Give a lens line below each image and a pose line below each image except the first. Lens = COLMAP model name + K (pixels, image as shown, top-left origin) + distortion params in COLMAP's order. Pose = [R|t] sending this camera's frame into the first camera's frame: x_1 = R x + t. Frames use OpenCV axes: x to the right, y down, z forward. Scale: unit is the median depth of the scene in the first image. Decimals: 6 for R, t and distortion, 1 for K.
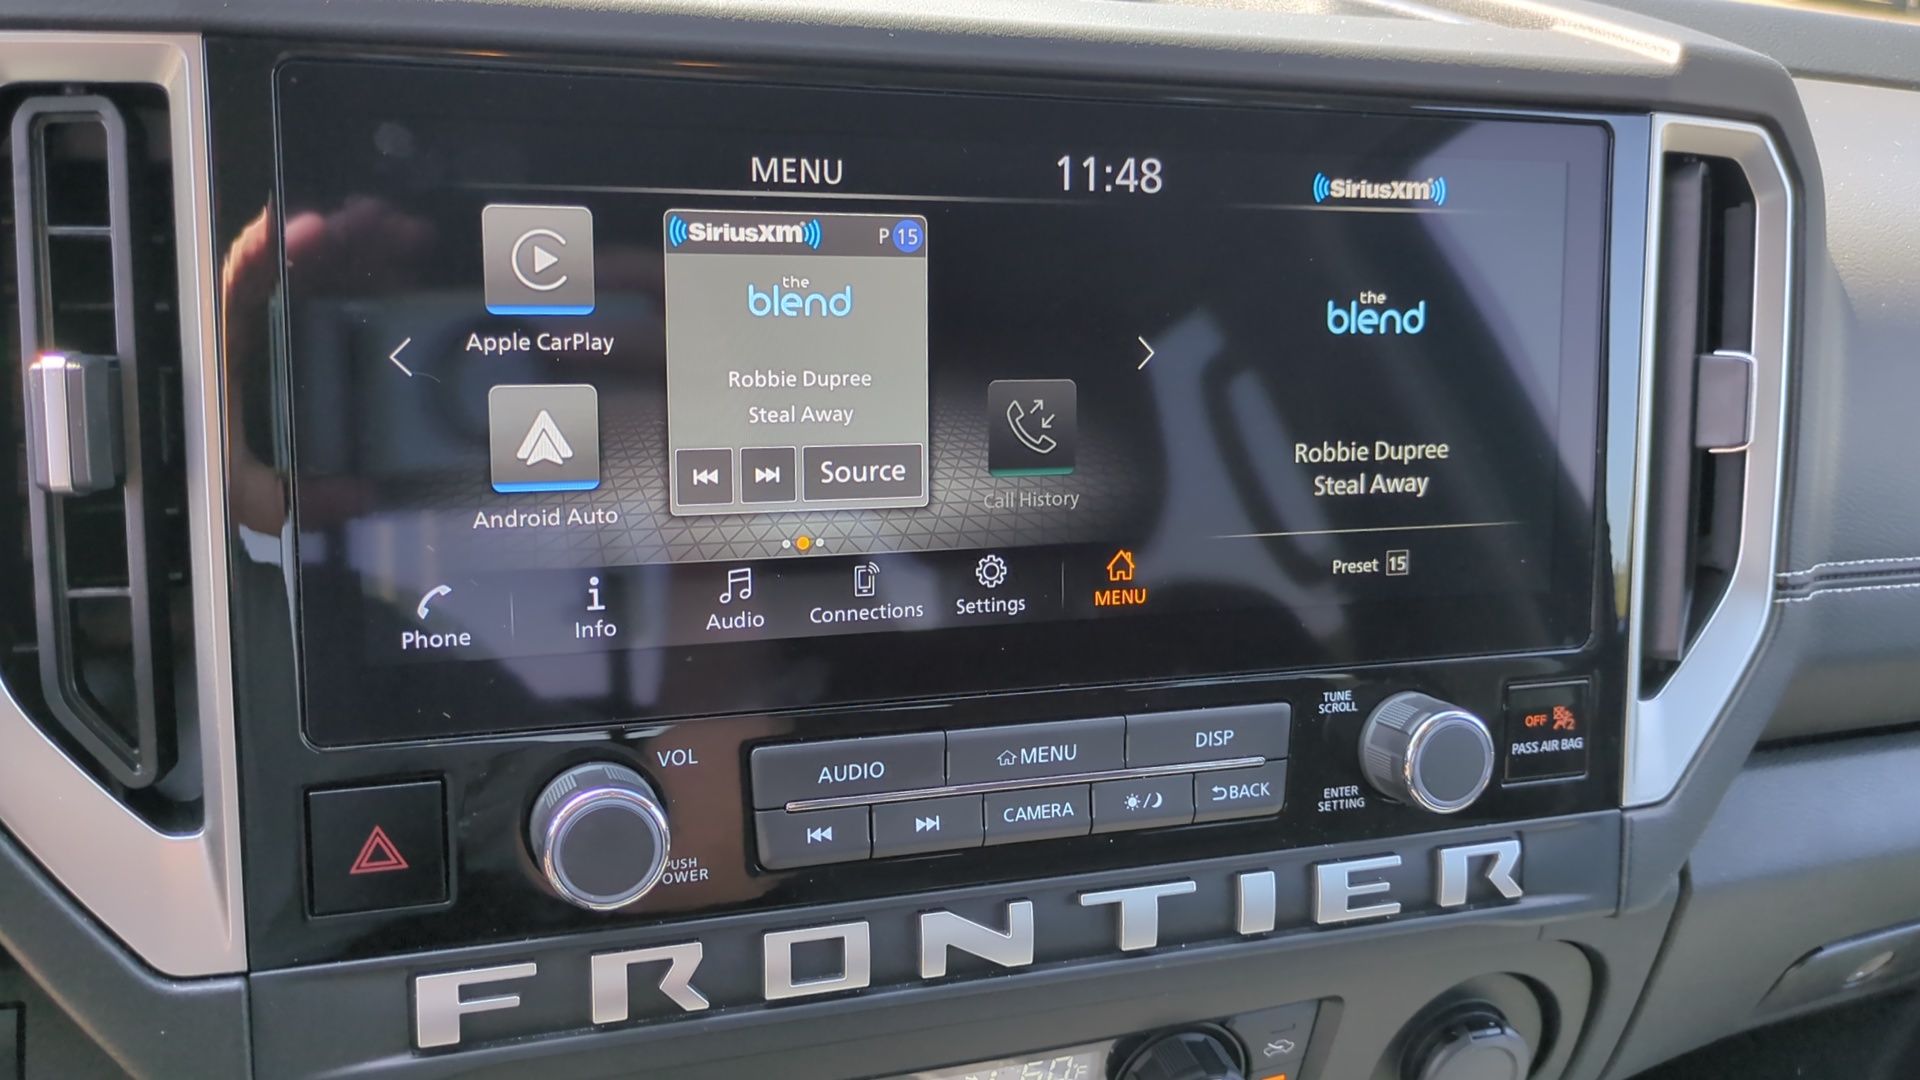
lens RADIAL K [[1654.6, 0, 960.0], [0, 1654.6, 540.0], [0, 0, 1]] dist [0.062602, -0.125376]
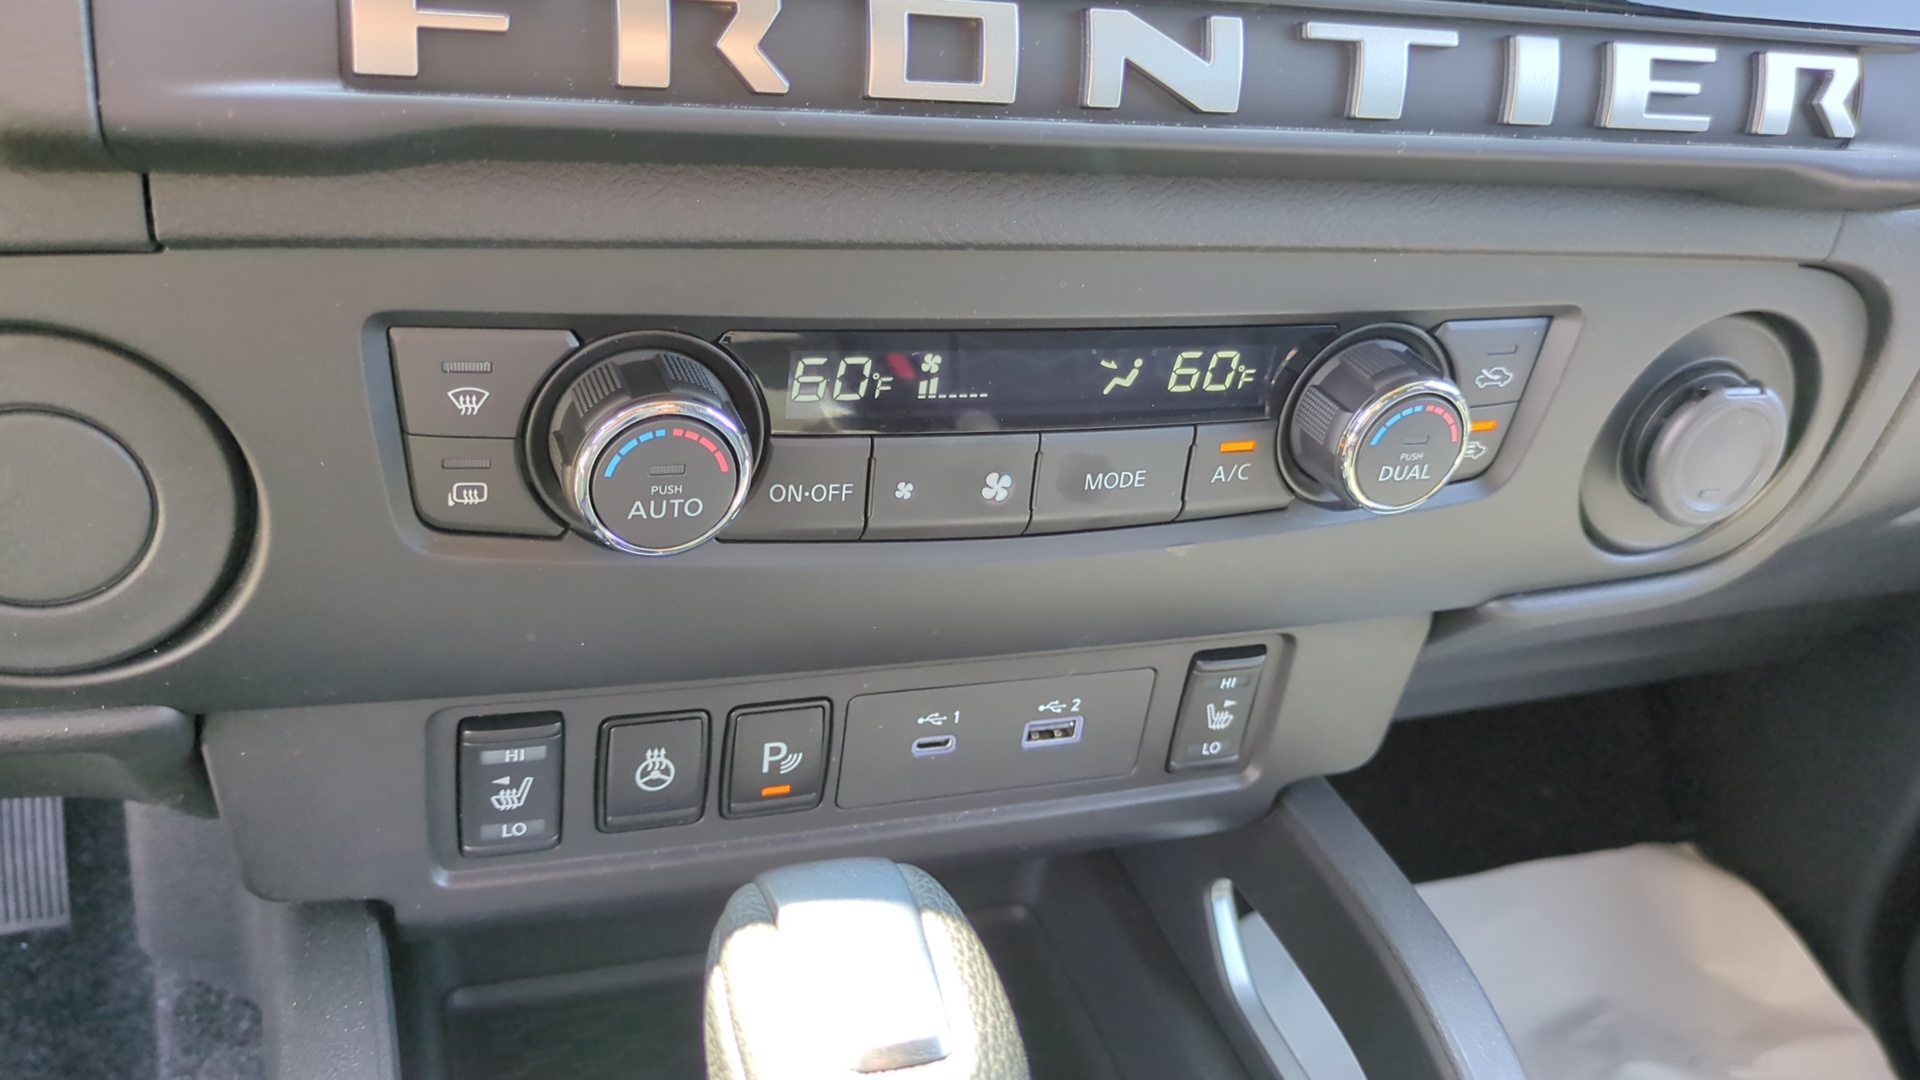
lens RADIAL K [[1654.6, 0, 960.0], [0, 1654.6, 540.0], [0, 0, 1]] dist [0.062602, -0.125376]
pose [[0.999050, 0.021692, 0.037806, -0.097564], [-0.025506, 0.994302, 0.103501, 0.370217], [-0.035345, -0.104367, 0.993911, 0.292609]]
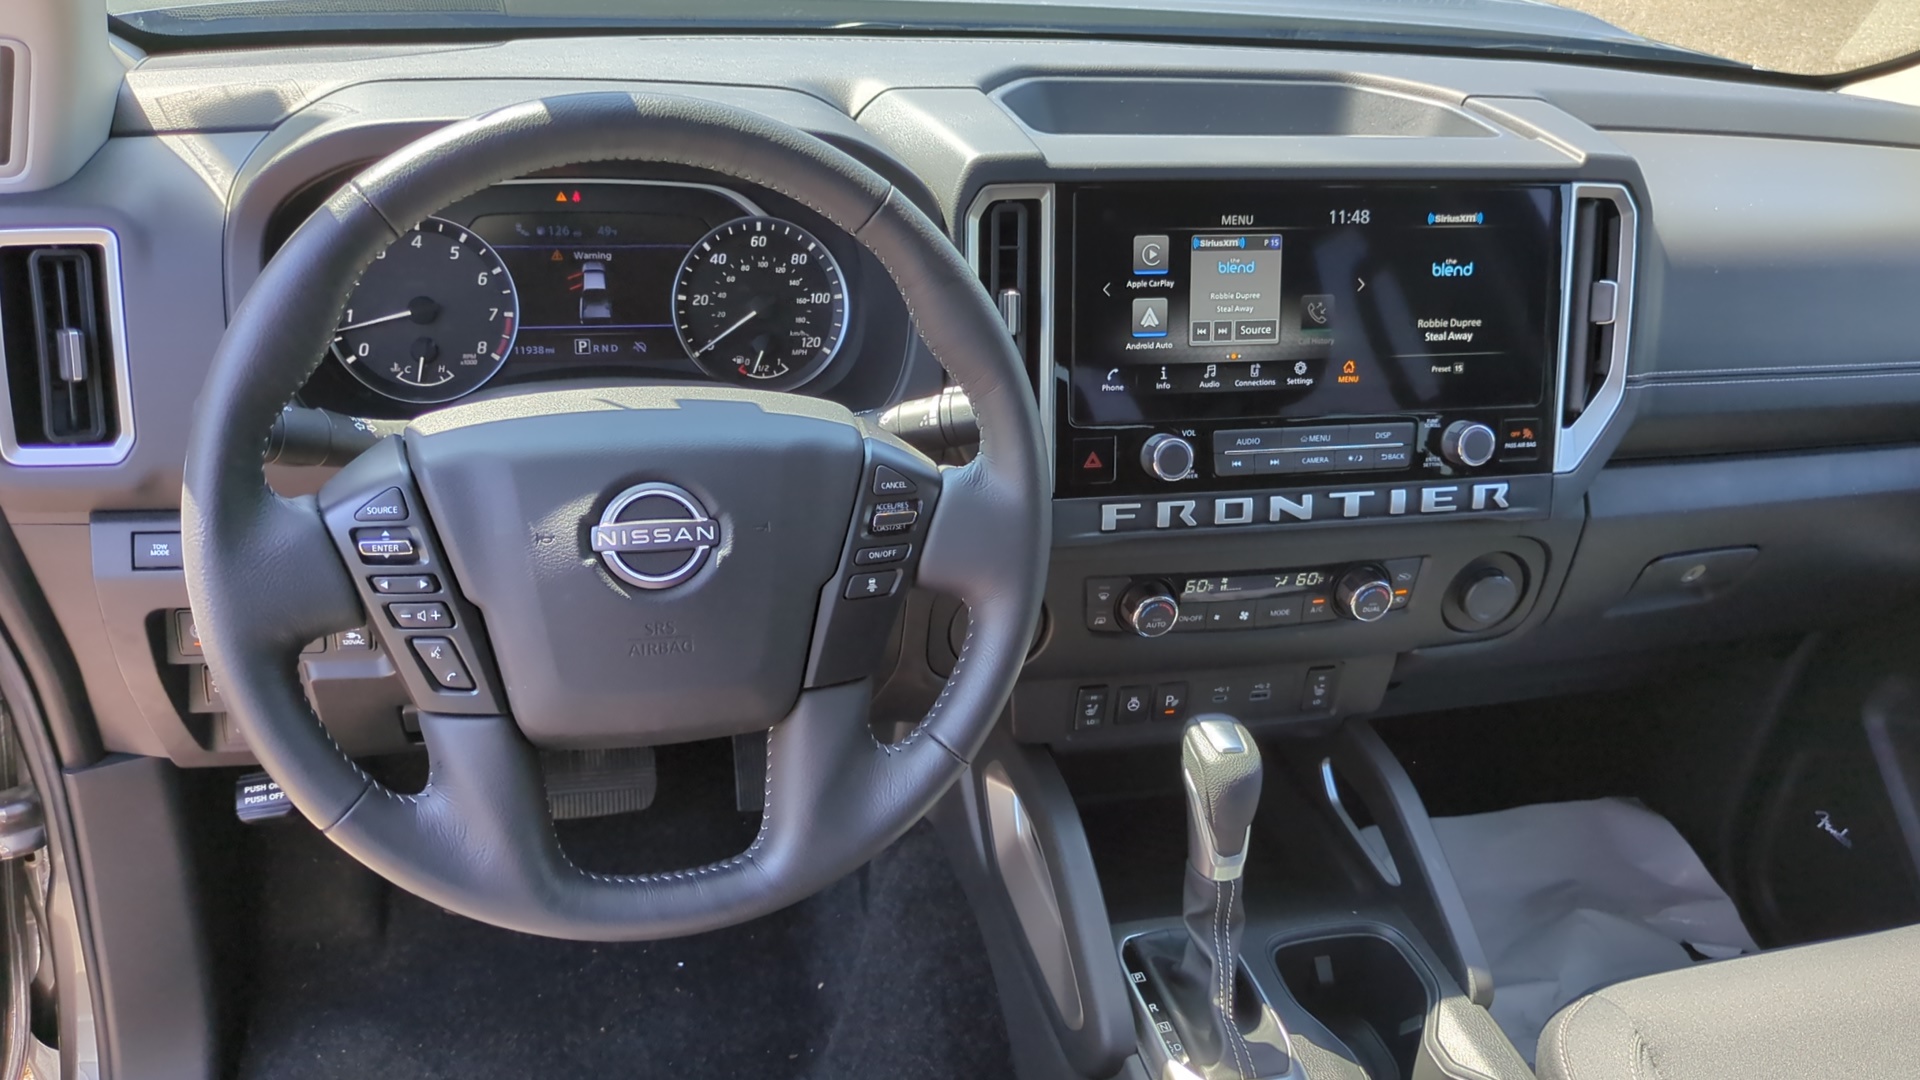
lens RADIAL K [[1654.6, 0, 960.0], [0, 1654.6, 540.0], [0, 0, 1]] dist [0.062602, -0.125376]
pose [[0.997702, 0.010618, -0.066914, -0.340132], [-0.005926, 0.997534, 0.069930, 0.109690], [0.067492, -0.069373, 0.995305, -1.683057]]
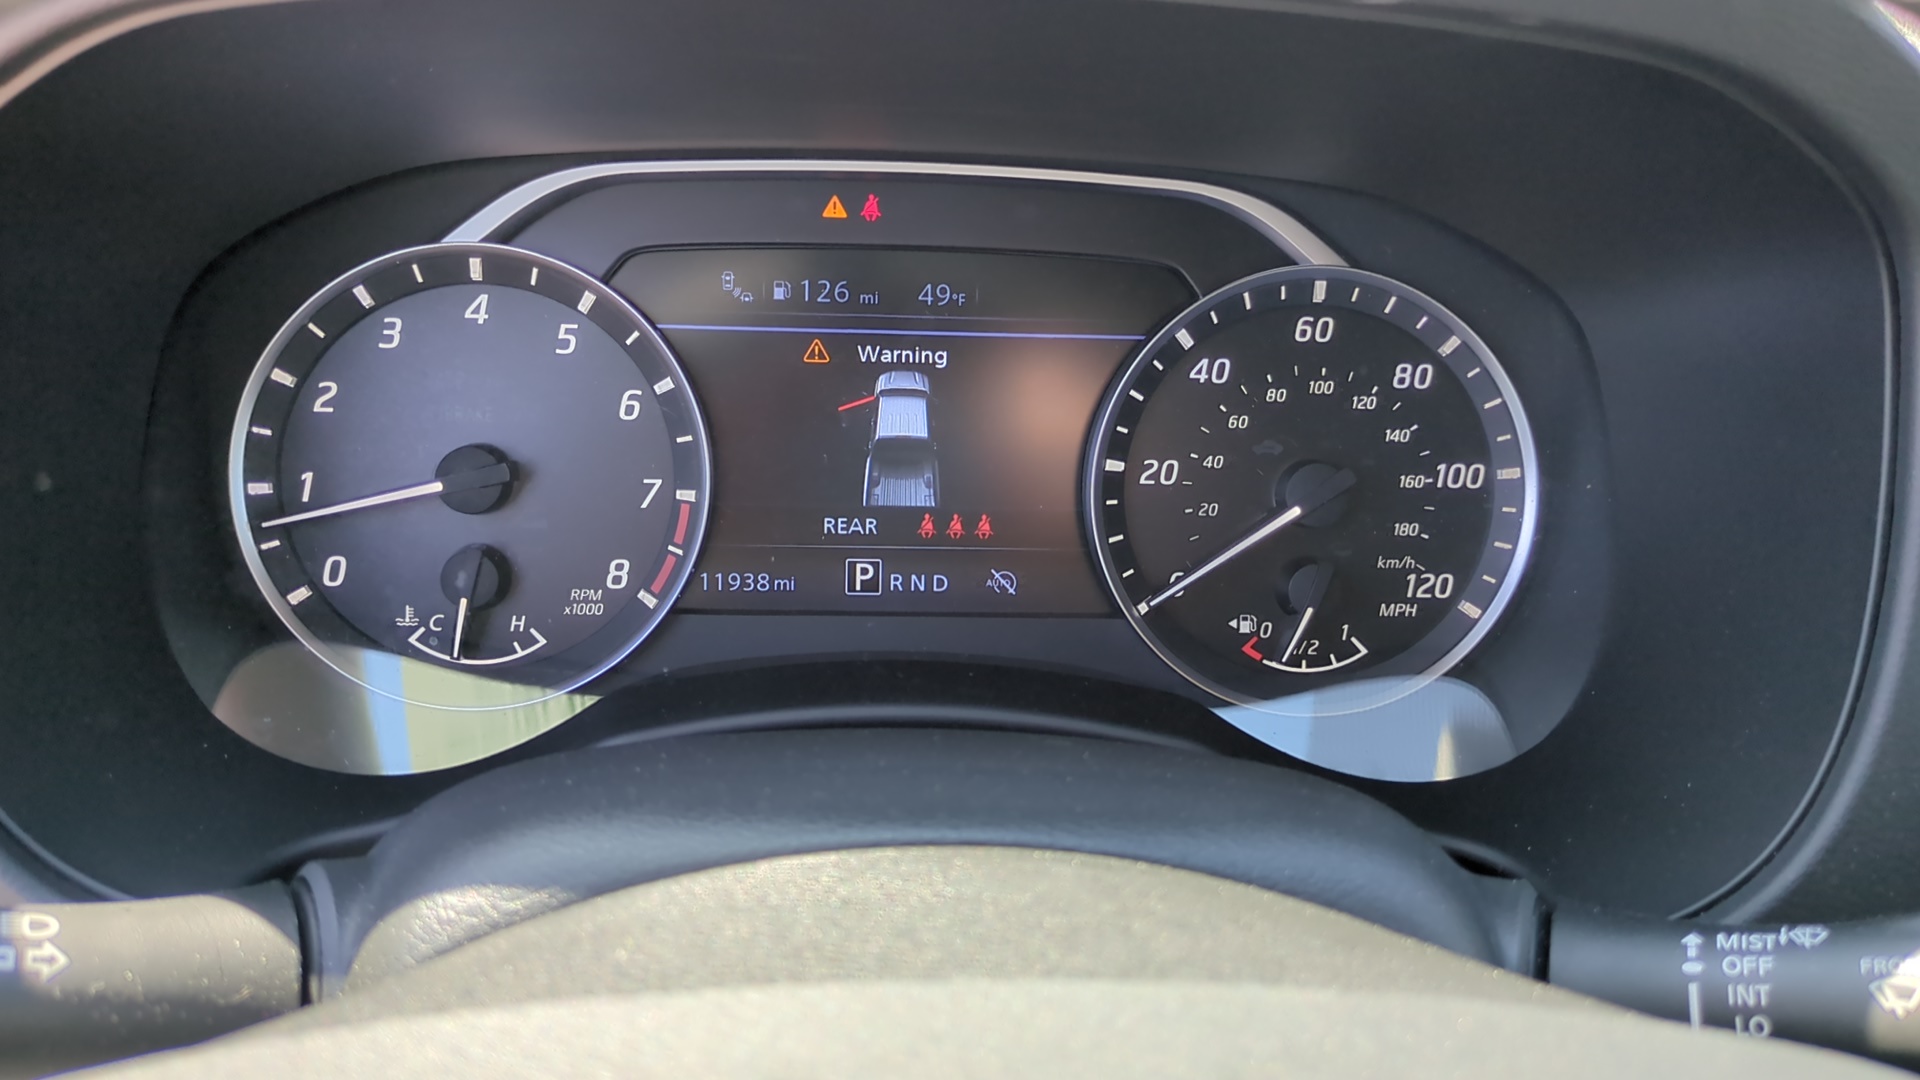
lens RADIAL K [[1654.6, 0, 960.0], [0, 1654.6, 540.0], [0, 0, 1]] dist [0.062602, -0.125376]
pose [[0.961089, 0.056870, -0.270321, -0.780347], [-0.054798, 0.998382, 0.015214, -0.054939], [0.270748, 0.000191, 0.962650, -0.054367]]
